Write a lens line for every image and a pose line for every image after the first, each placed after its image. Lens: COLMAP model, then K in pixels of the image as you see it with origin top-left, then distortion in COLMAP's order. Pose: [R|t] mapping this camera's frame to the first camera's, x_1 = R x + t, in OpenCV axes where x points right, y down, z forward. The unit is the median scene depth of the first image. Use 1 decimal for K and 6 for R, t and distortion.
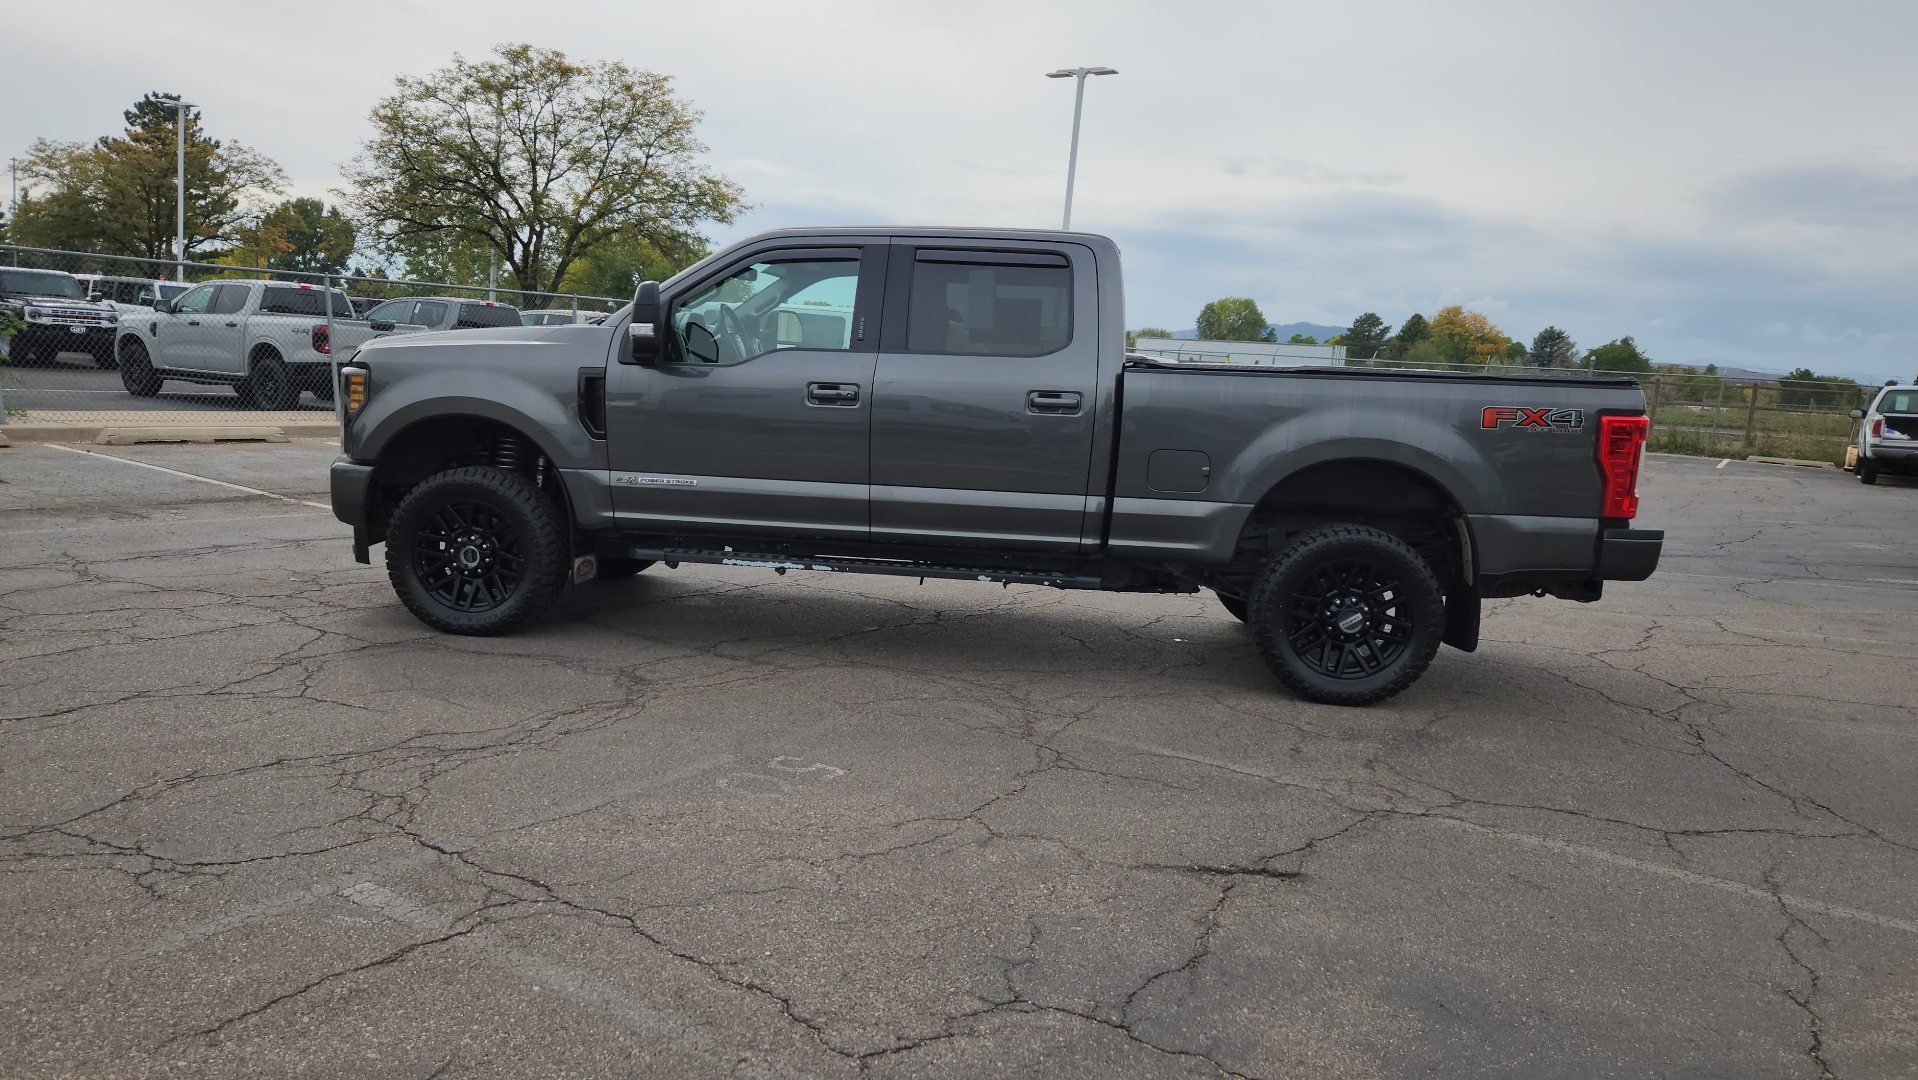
lens RADIAL K [[1286.0, 0, 933.8], [0, 1286.0, 553.5], [0, 0, 1]] dist [0.067721, -0.049392]
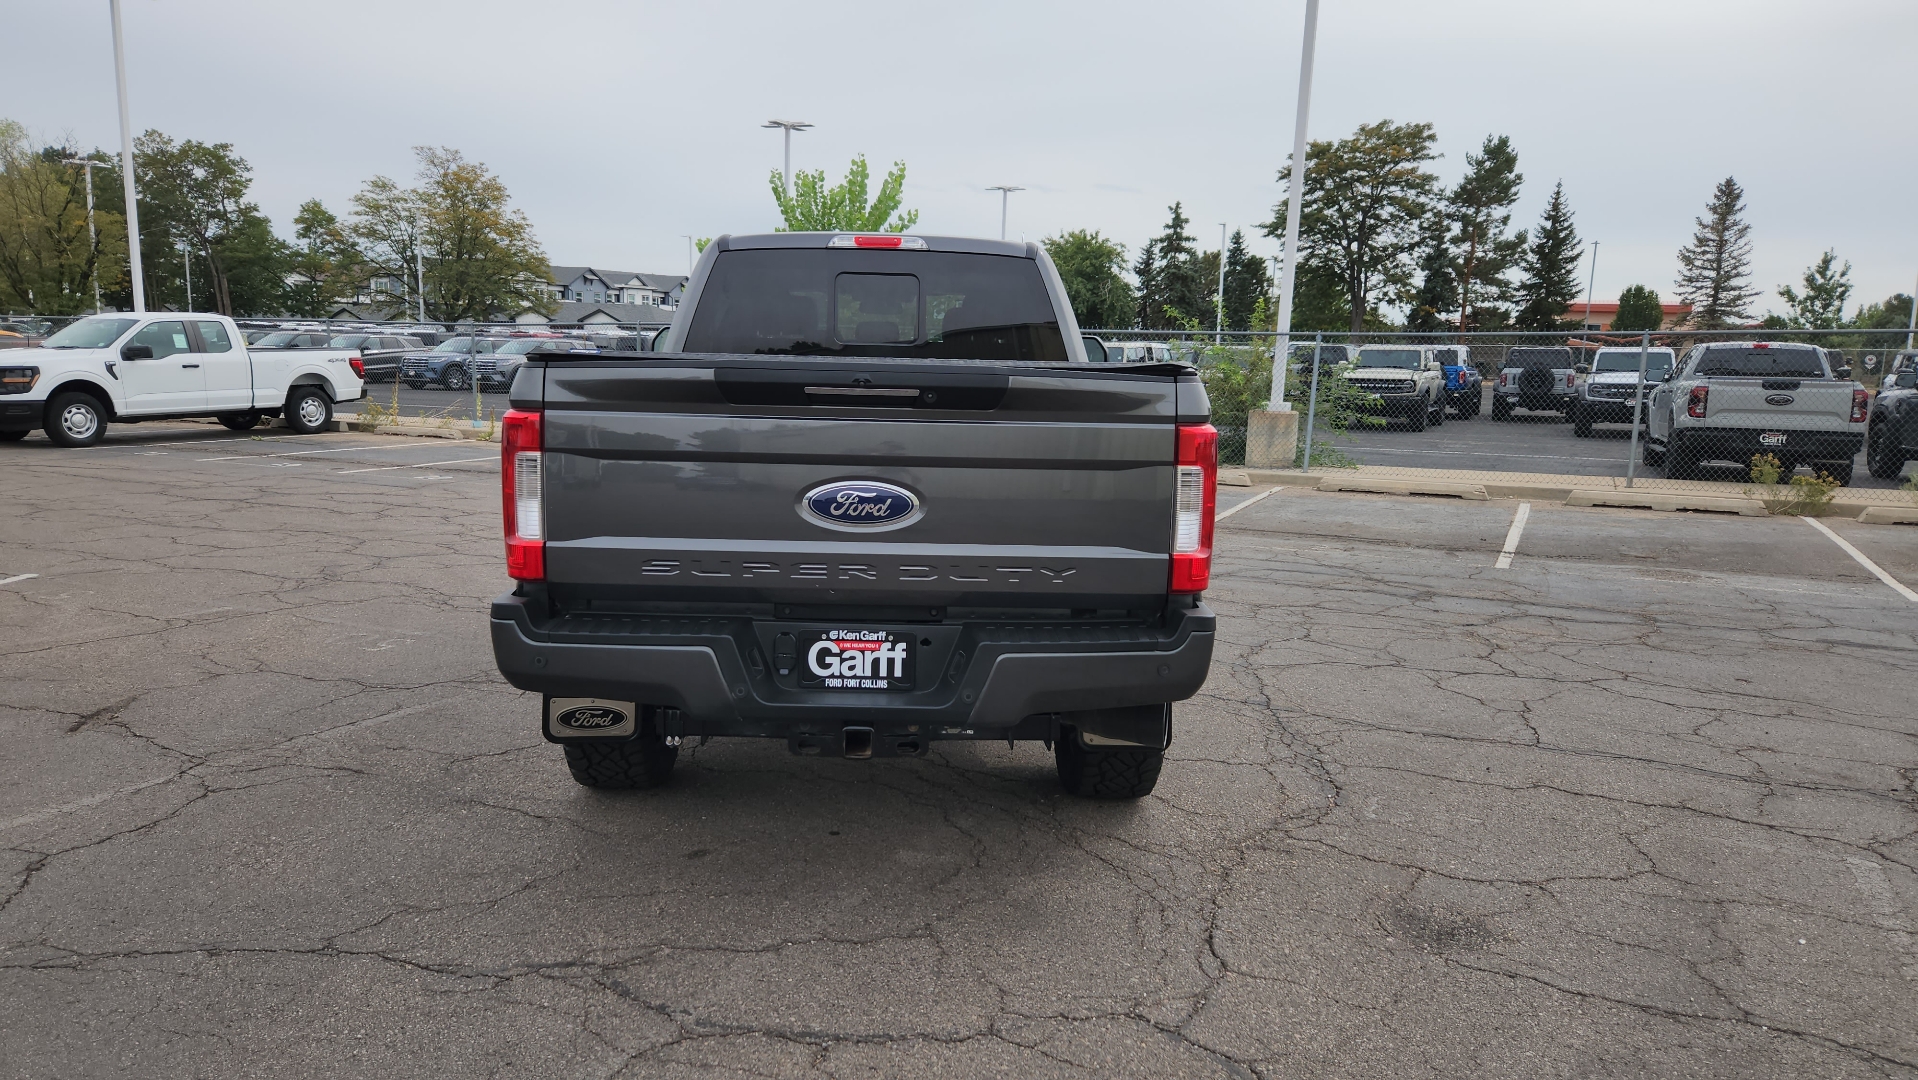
lens RADIAL K [[1286.0, 0, 923.5], [0, 1286.0, 549.9], [0, 0, 1]] dist [0.067721, -0.049392]
pose [[0.121451, 0.085893, -0.988874, 1.091966], [-0.159249, 0.985030, 0.066000, -0.104466], [0.979739, 0.149461, 0.133312, 1.047488]]
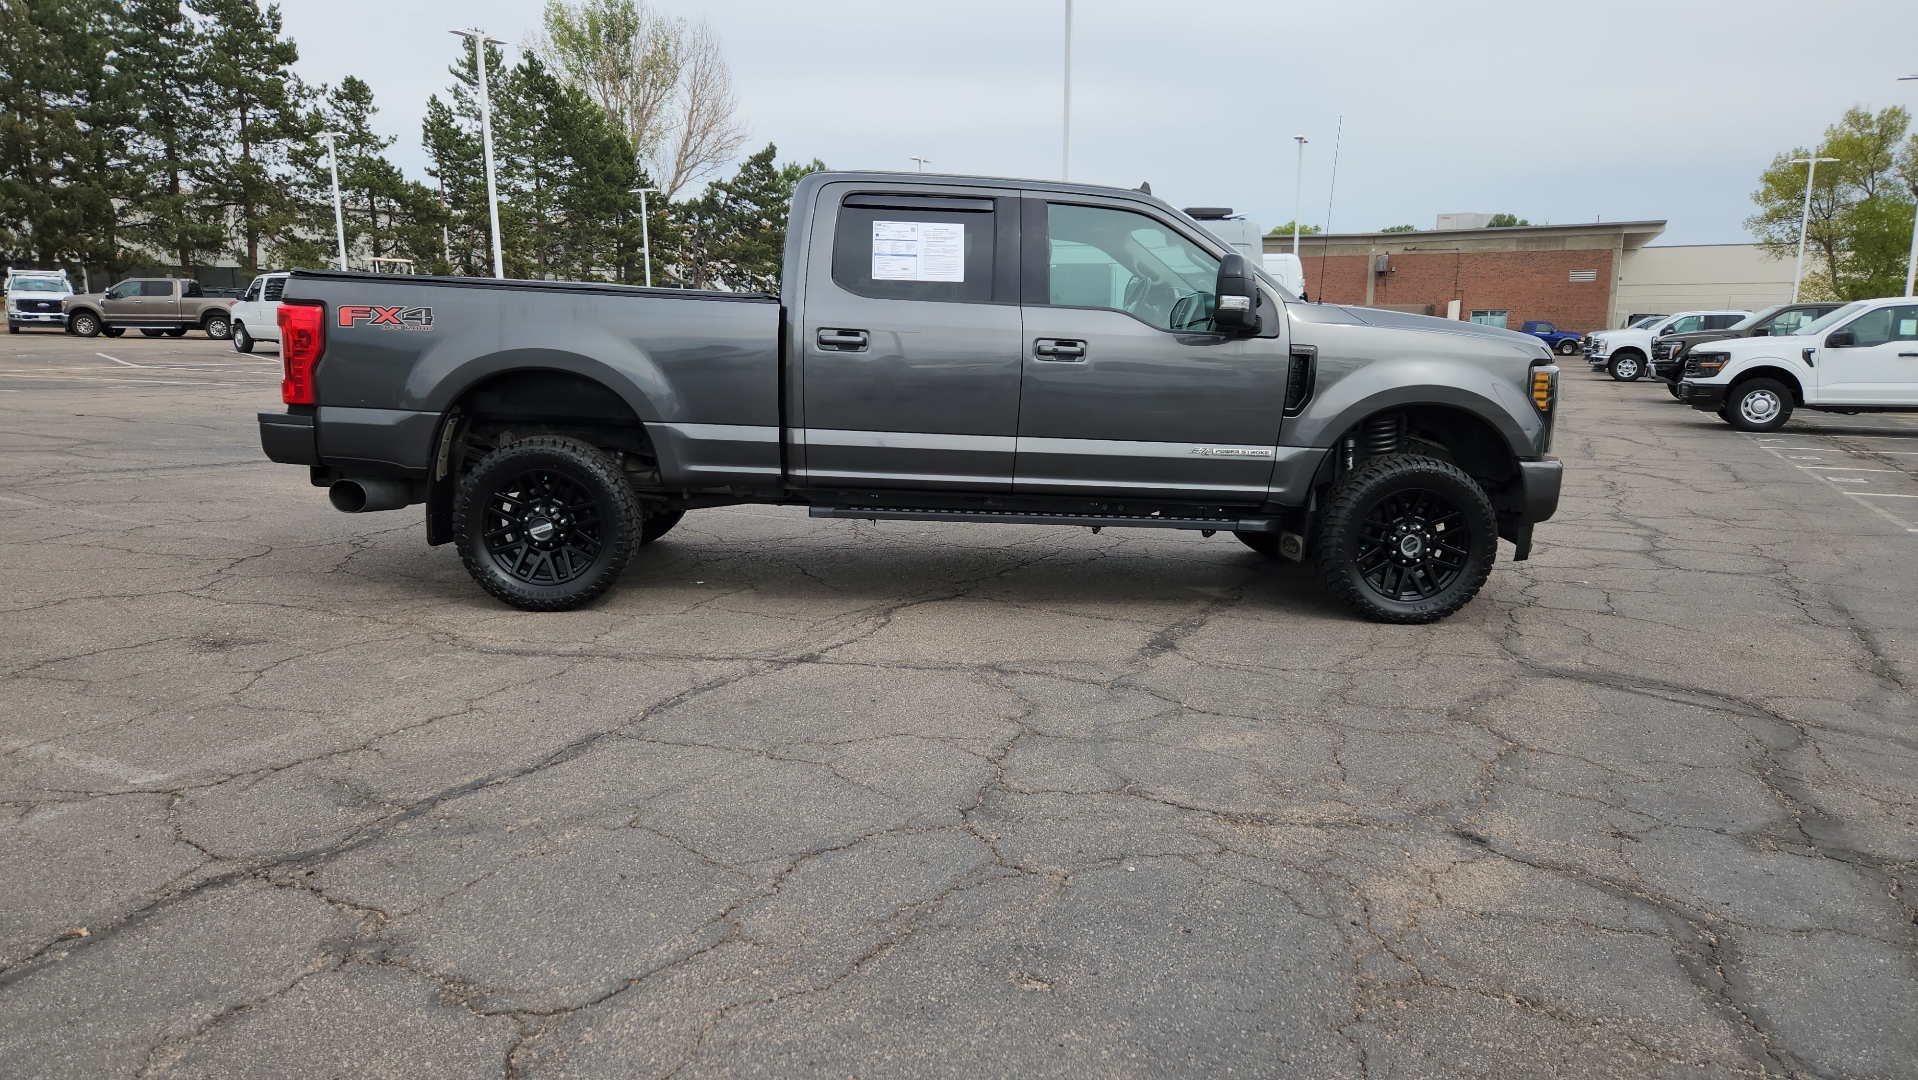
lens RADIAL K [[1282.5, 0, 943.0], [0, 1282.5, 559.2], [0, 0, 1]] dist [0.069323, -0.052258]
pose [[-0.985661, -0.054677, -0.159632, 0.196772], [-0.102908, 0.944526, 0.311899, -0.315063], [0.133722, 0.323854, -0.936609, 2.275936]]
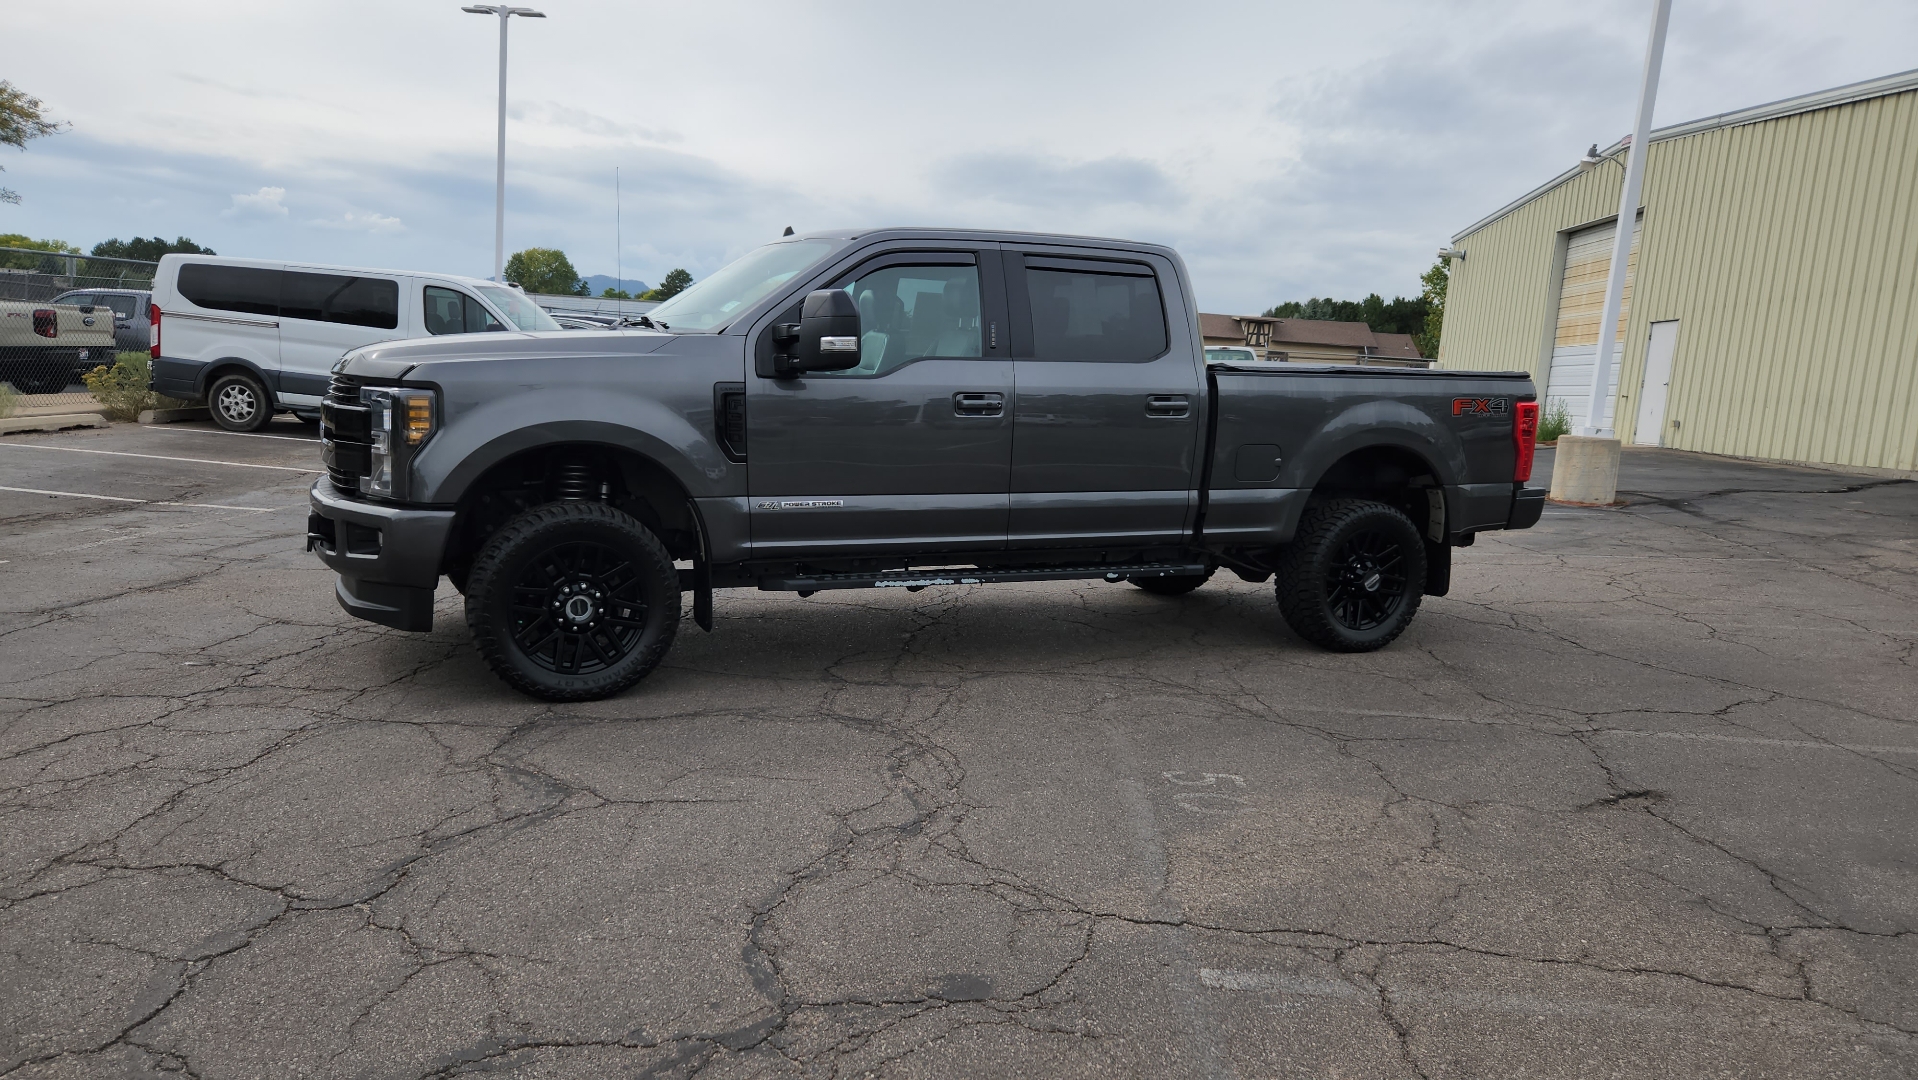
lens RADIAL K [[1286.0, 0, 940.9], [0, 1286.0, 549.8], [0, 0, 1]] dist [0.067721, -0.049392]
pose [[0.864562, -0.088905, 0.494599, -0.587634], [0.072722, 0.996000, 0.051914, -0.064573], [-0.497237, -0.008914, 0.867569, 0.158058]]
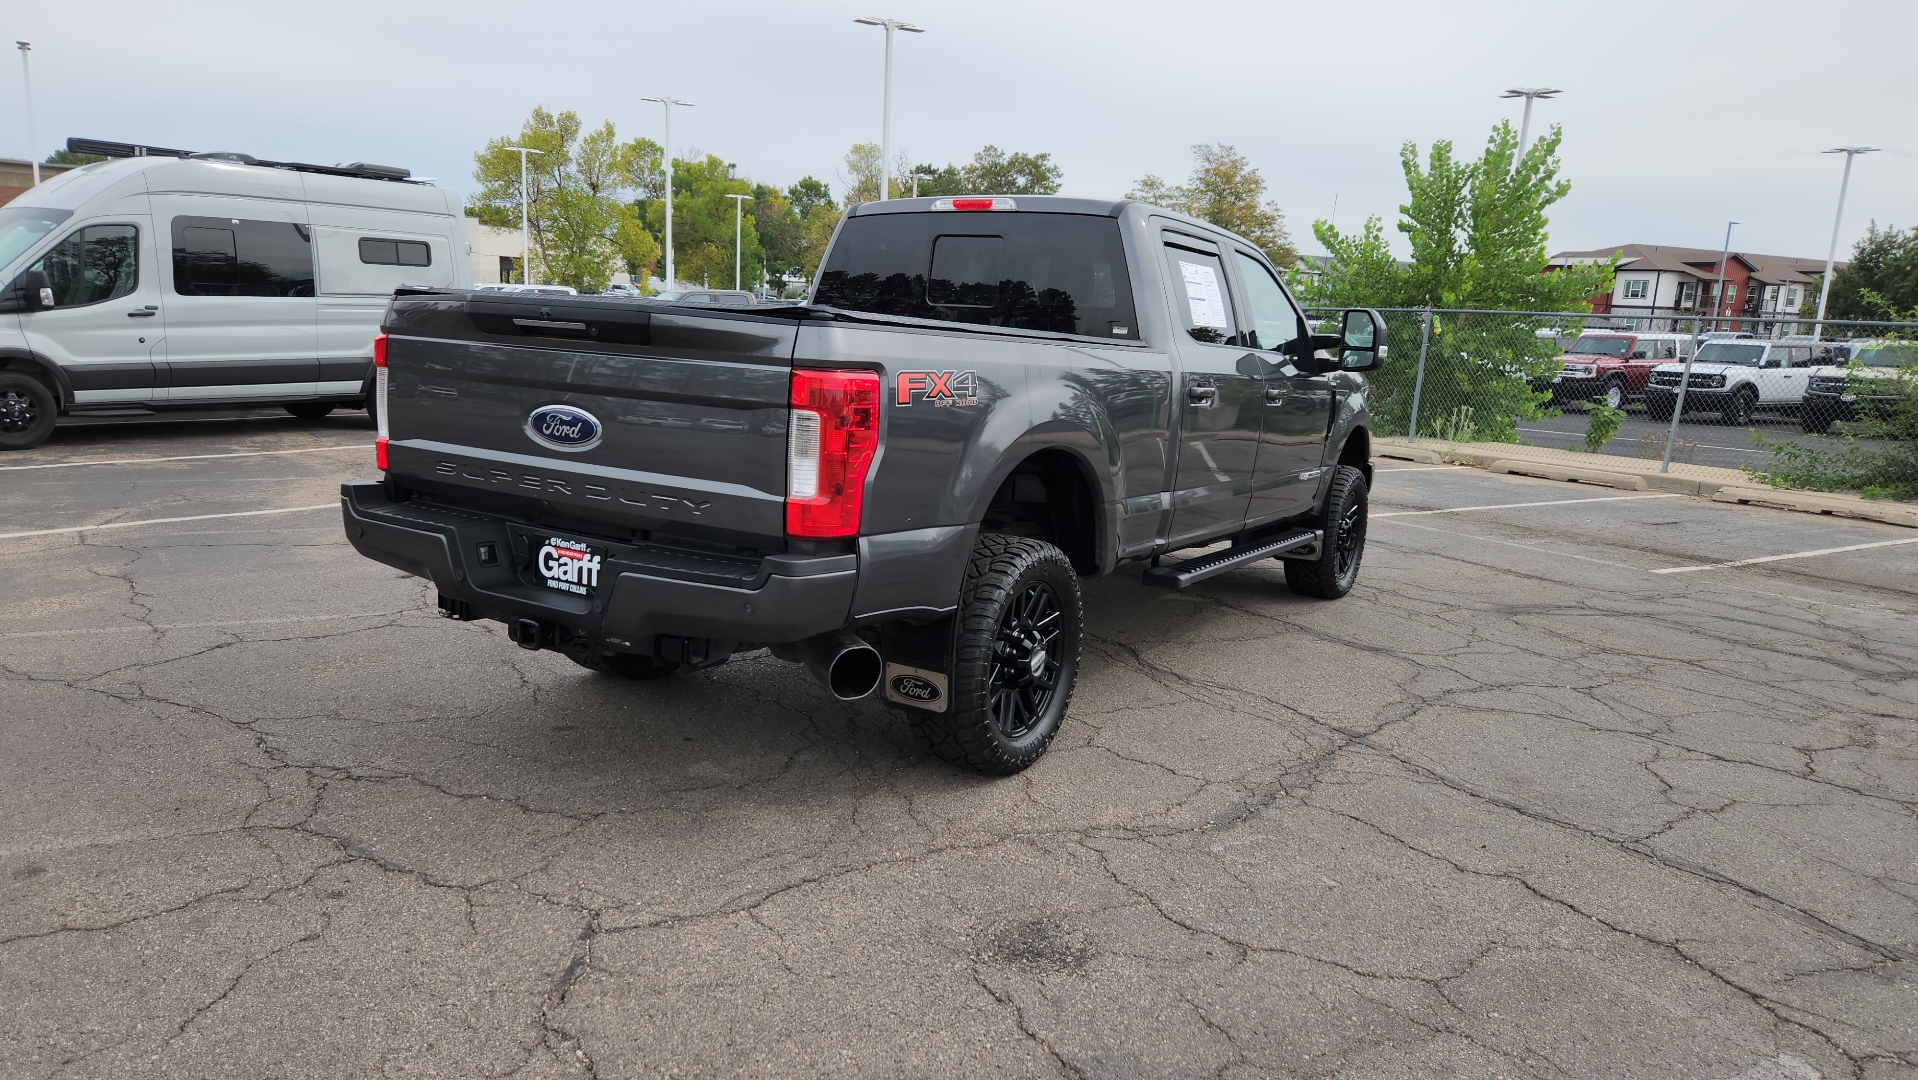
lens RADIAL K [[1286.0, 0, 935.9], [0, 1286.0, 556.6], [0, 0, 1]] dist [0.067721, -0.049392]
pose [[-0.434336, 0.076360, -0.897508, 1.026989], [-0.207824, 0.961022, 0.182337, -0.175246], [0.876448, 0.265719, -0.401537, 1.525689]]
